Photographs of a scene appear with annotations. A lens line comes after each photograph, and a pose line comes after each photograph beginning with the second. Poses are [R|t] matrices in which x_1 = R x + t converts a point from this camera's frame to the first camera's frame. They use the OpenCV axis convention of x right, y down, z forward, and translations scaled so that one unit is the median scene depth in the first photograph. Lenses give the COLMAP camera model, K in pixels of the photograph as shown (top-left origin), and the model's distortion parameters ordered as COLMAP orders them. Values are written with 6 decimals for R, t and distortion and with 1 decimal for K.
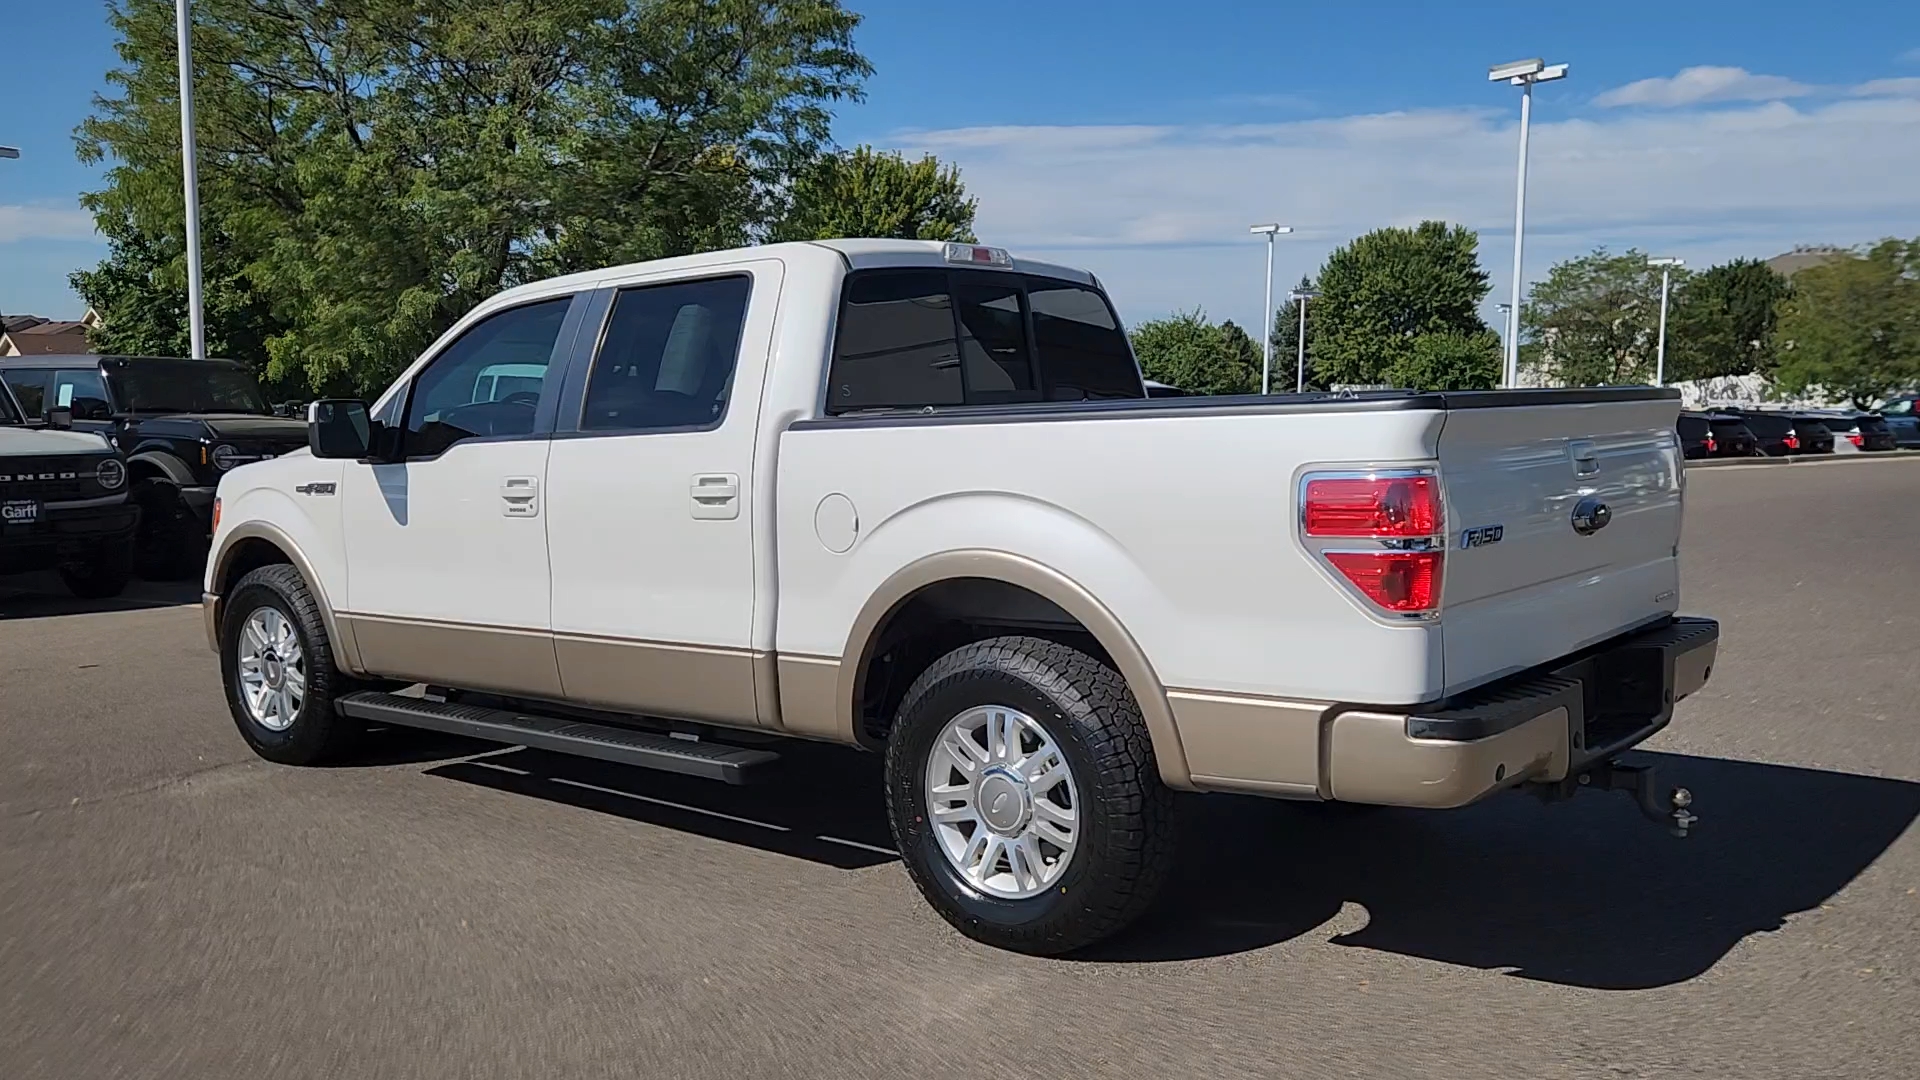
lens RADIAL K [[1627.5, 0, 949.9], [0, 1627.5, 544.5], [0, 0, 1]] dist [0.039033, -0.037845]
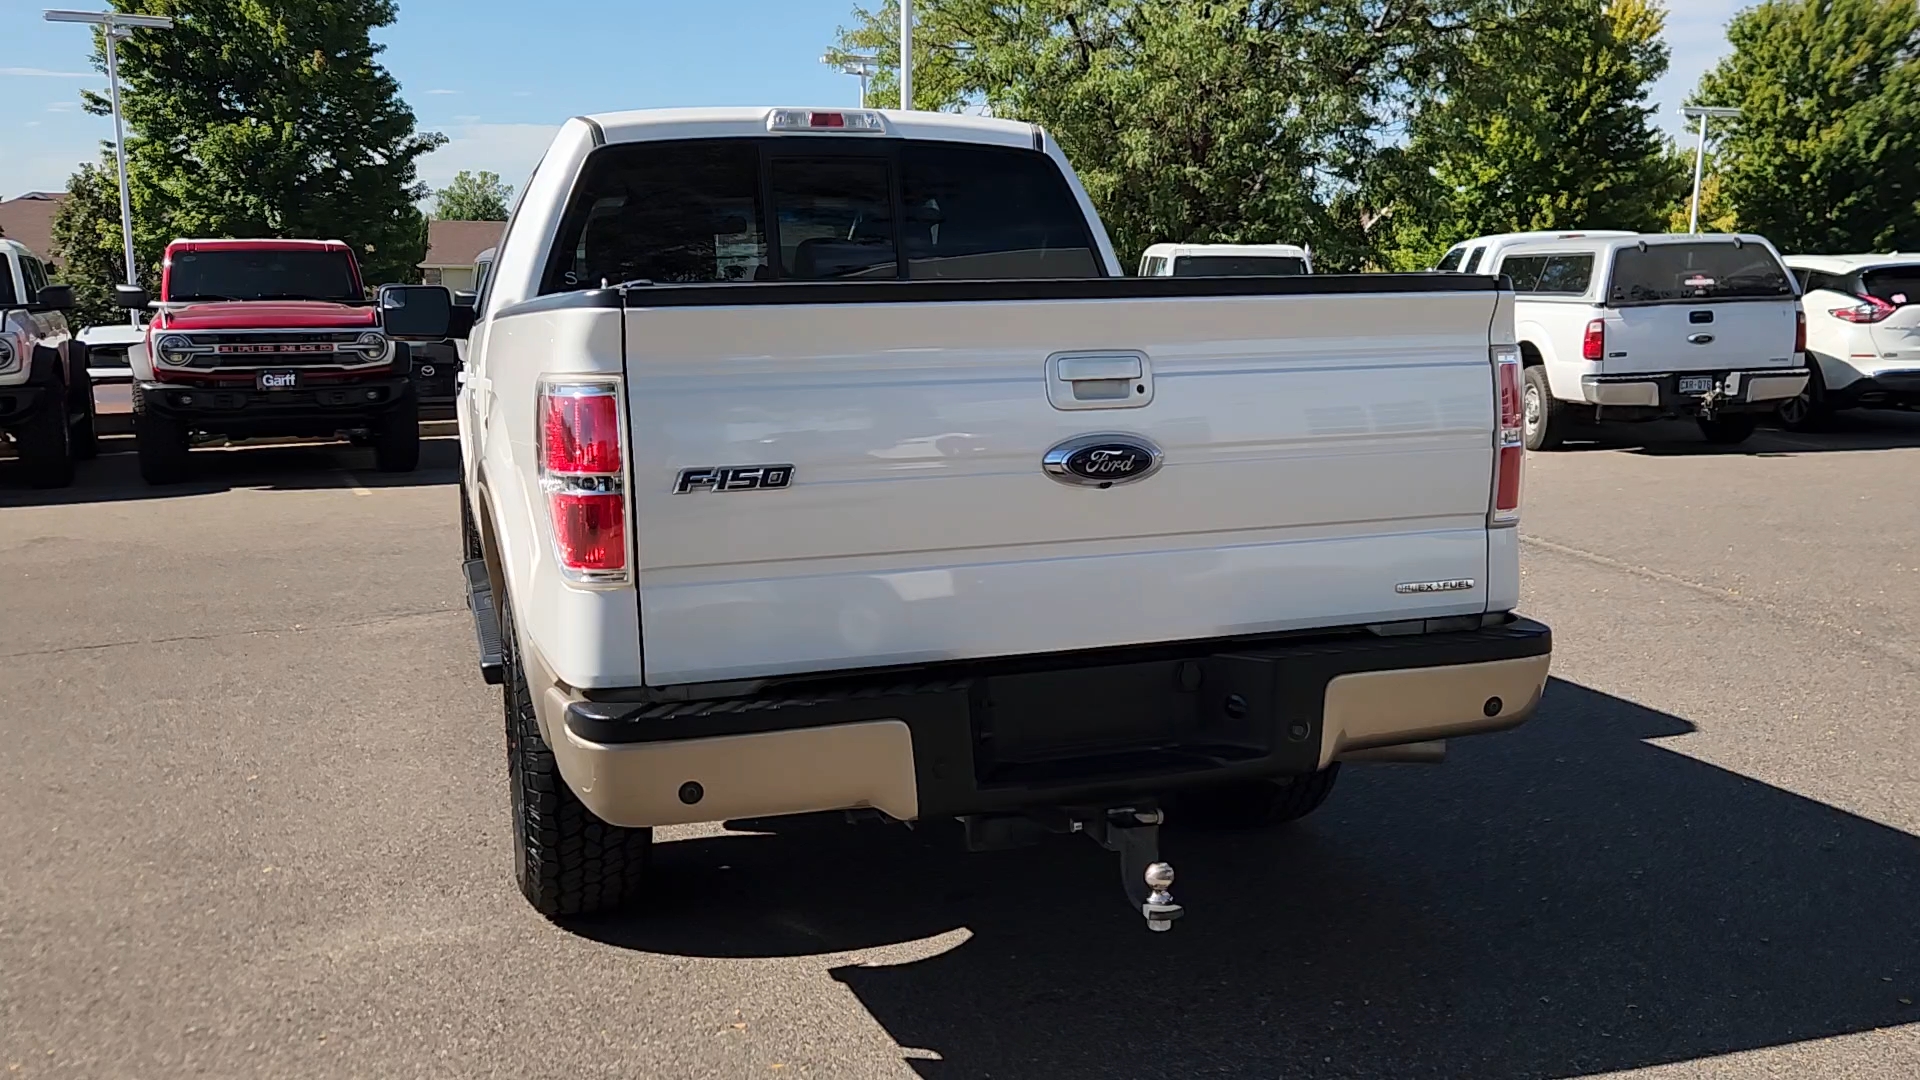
lens RADIAL K [[1627.5, 0, 947.5], [0, 1627.5, 543.8], [0, 0, 1]] dist [0.039033, -0.037845]
pose [[0.845855, 0.085017, -0.526595, 0.505856], [-0.047021, 0.995258, 0.085152, -0.027443], [0.531337, -0.047265, 0.845841, 0.263993]]
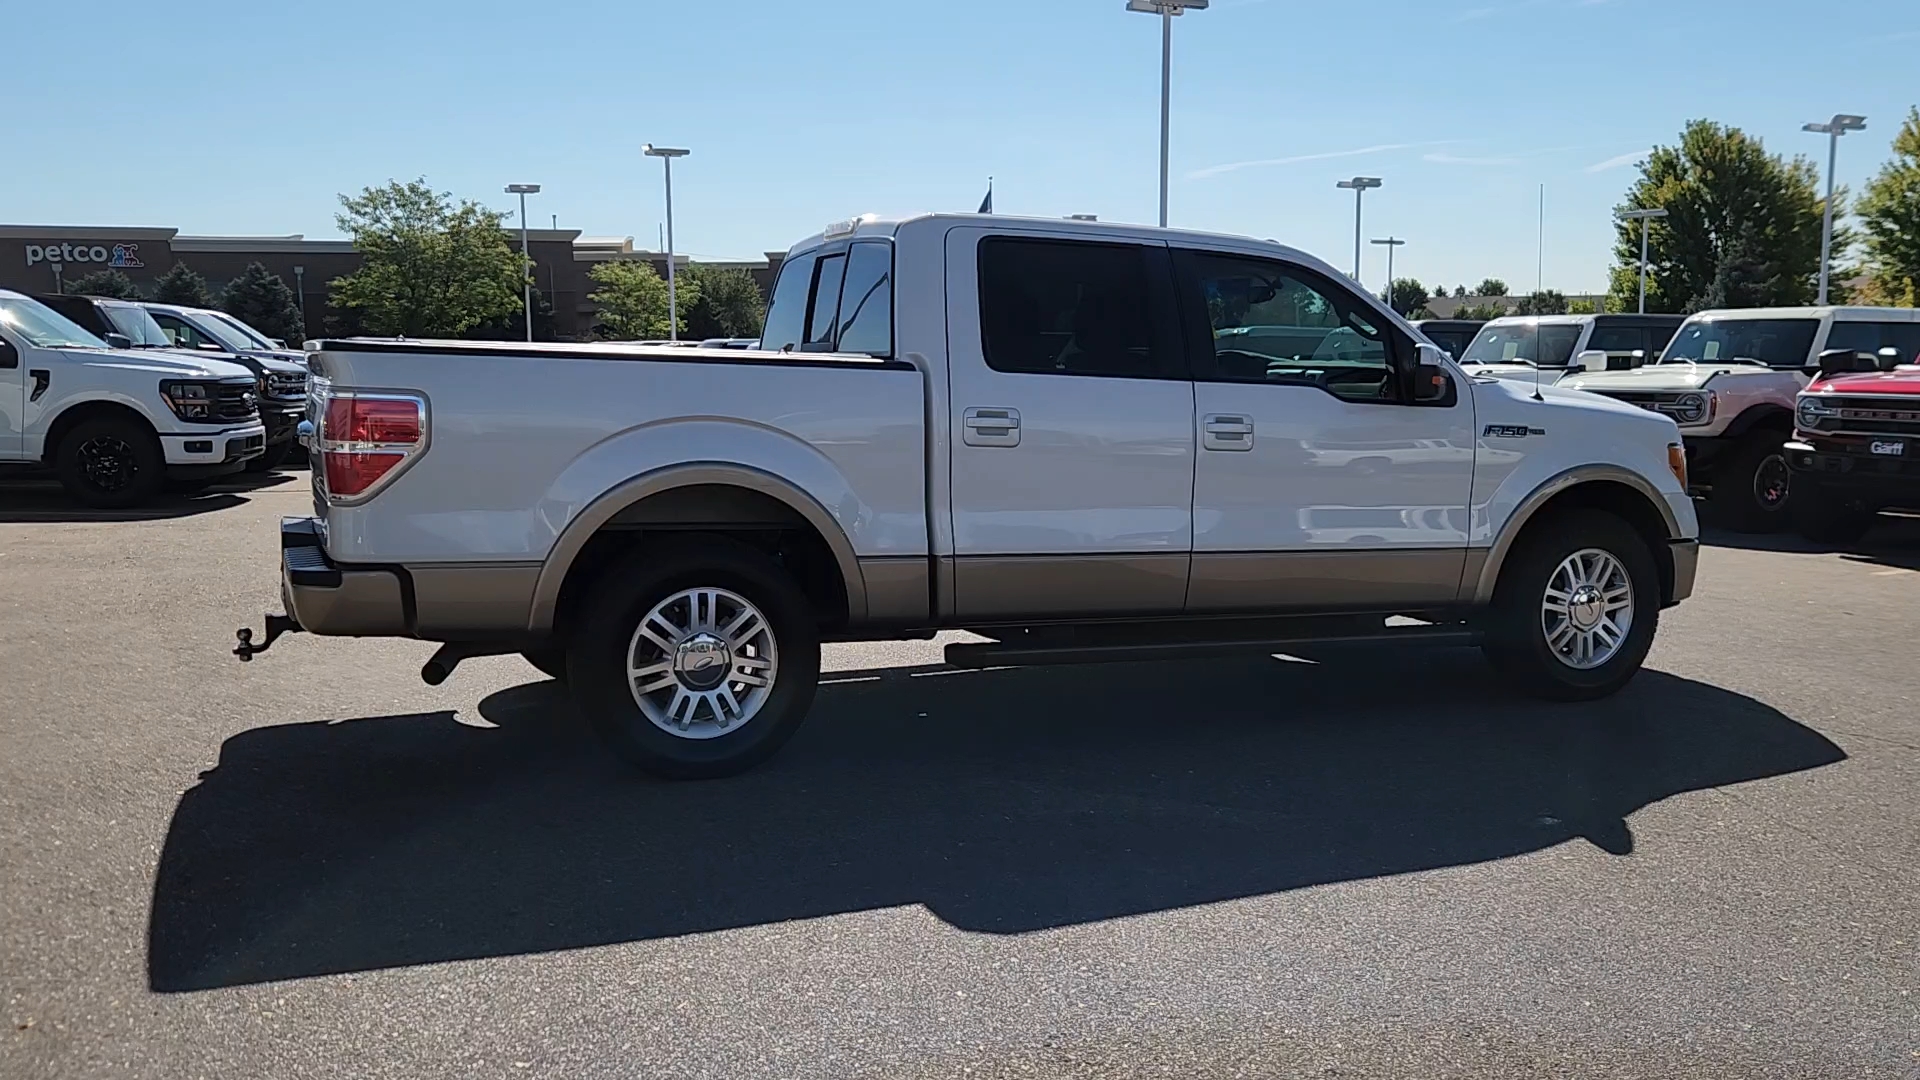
lens RADIAL K [[1627.5, 0, 949.0], [0, 1627.5, 547.1], [0, 0, 1]] dist [0.039033, -0.037845]
pose [[-0.458782, 0.111957, -0.881467, 0.980660], [-0.082065, 0.982451, 0.167496, -0.142682], [0.884751, 0.149182, -0.441543, 1.505054]]
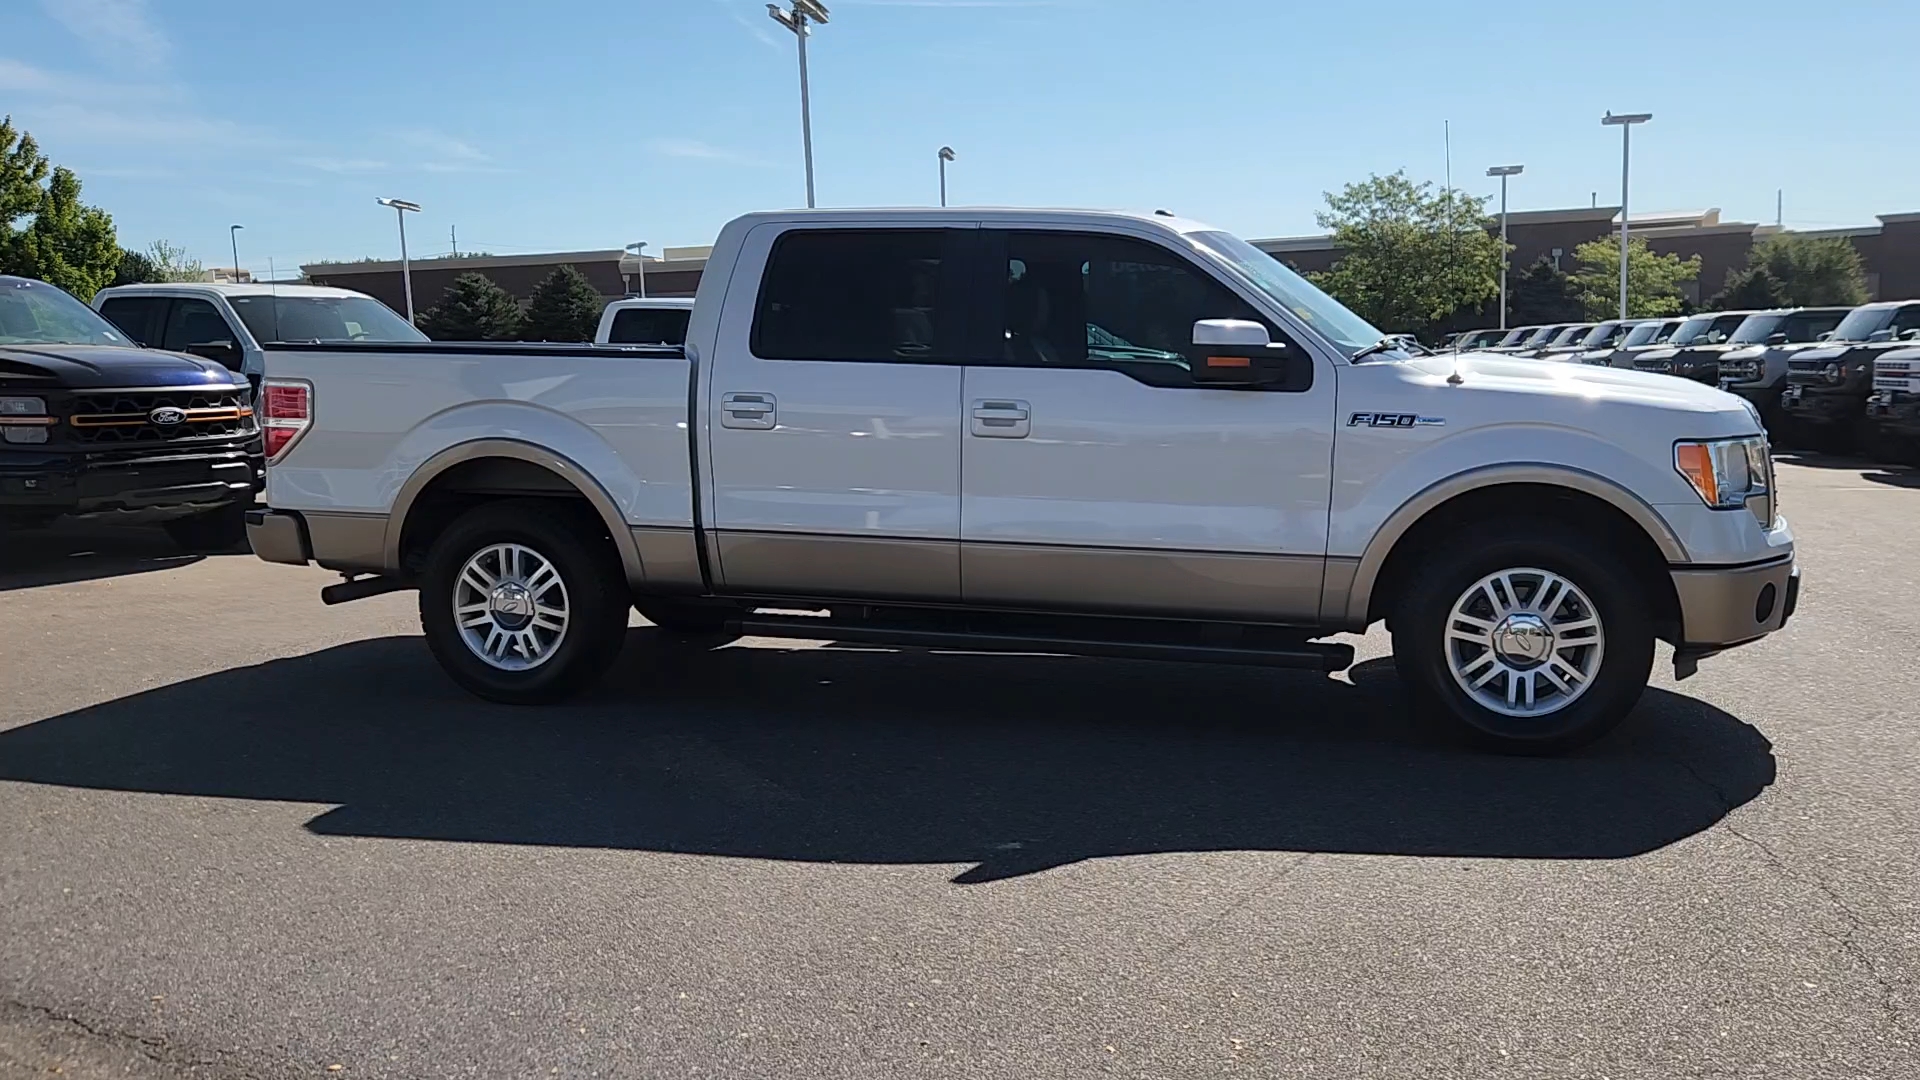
lens RADIAL K [[1627.5, 0, 945.1], [0, 1627.5, 560.0], [0, 0, 1]] dist [0.039033, -0.037845]
pose [[-0.901428, 0.079266, -0.425611, 0.439021], [-0.015302, 0.976648, 0.214300, -0.184229], [0.432659, 0.199689, -0.879165, 2.076505]]
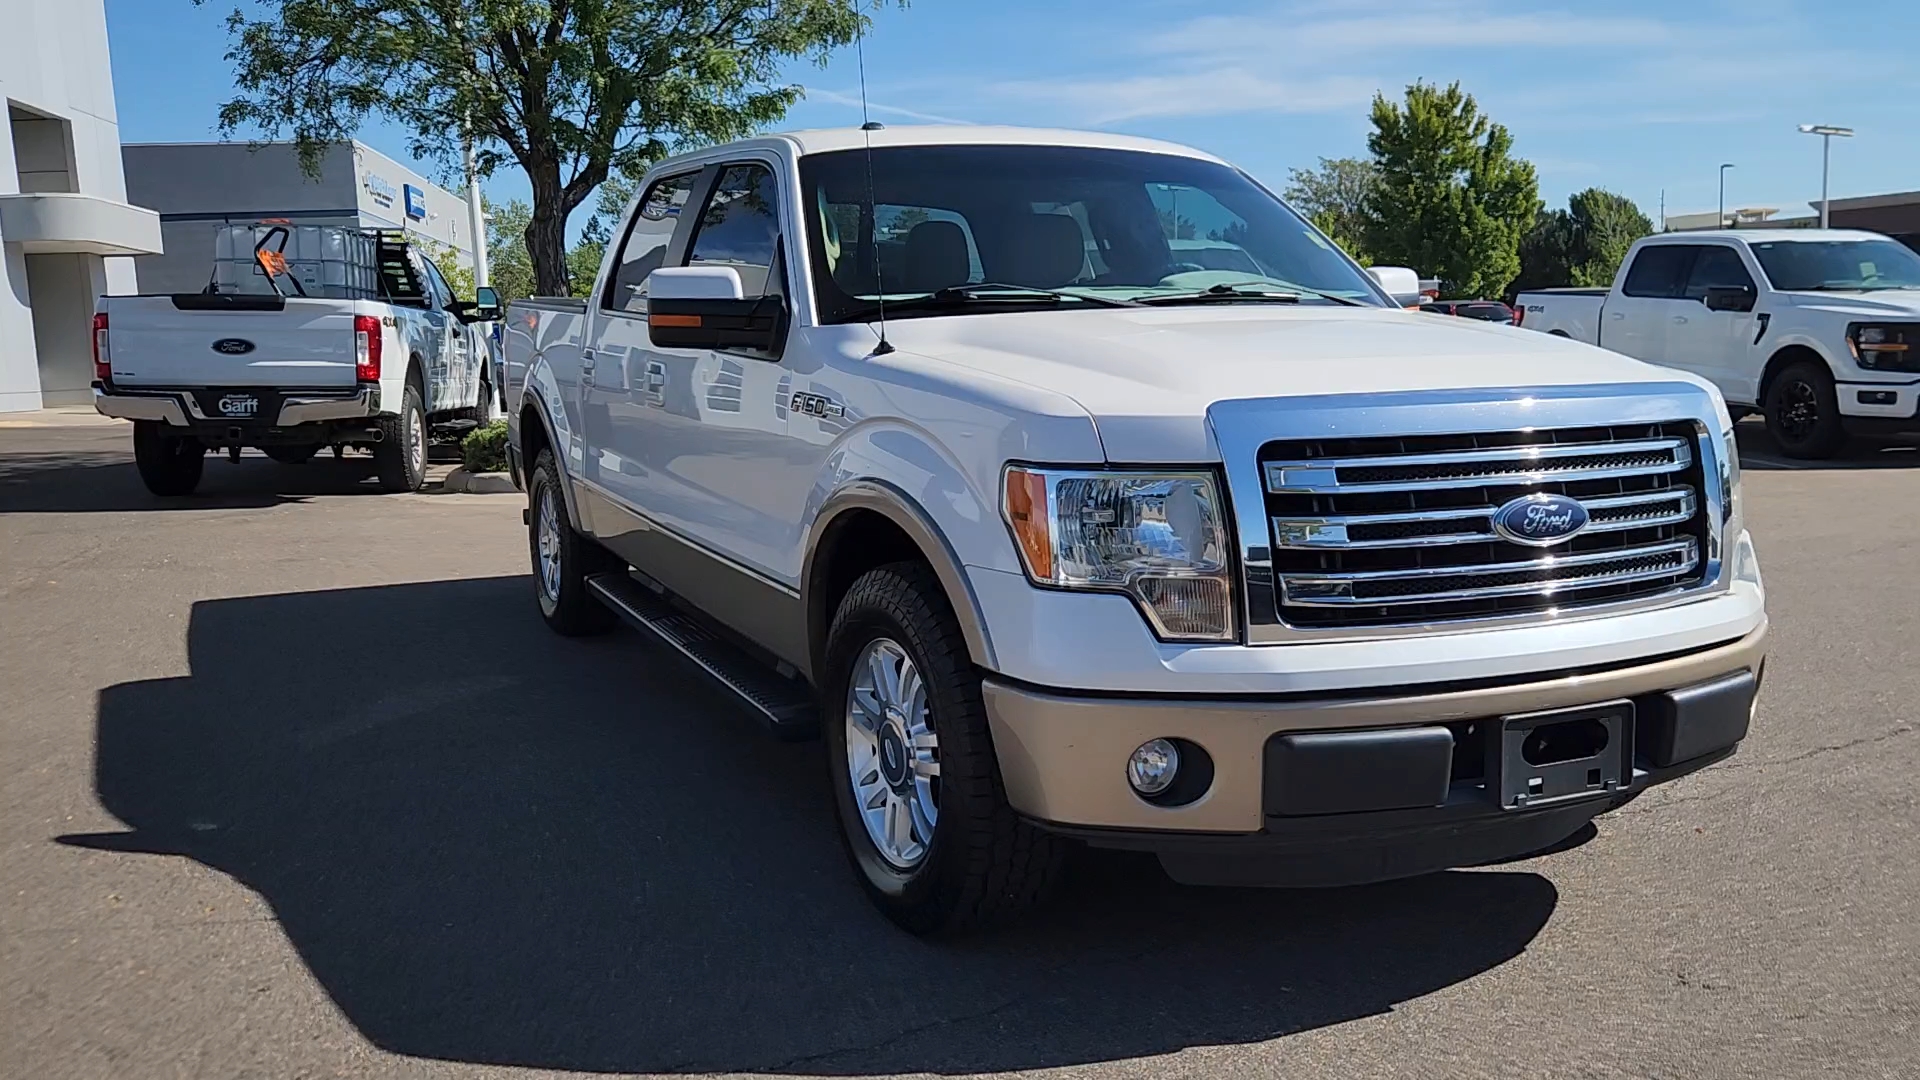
lens RADIAL K [[1627.5, 0, 943.2], [0, 1627.5, 554.0], [0, 0, 1]] dist [0.039033, -0.037845]
pose [[-0.902589, -0.035813, 0.429010, -0.543097], [0.065826, 0.973334, 0.219743, -0.148430], [-0.425440, 0.226578, -0.876164, 1.917123]]
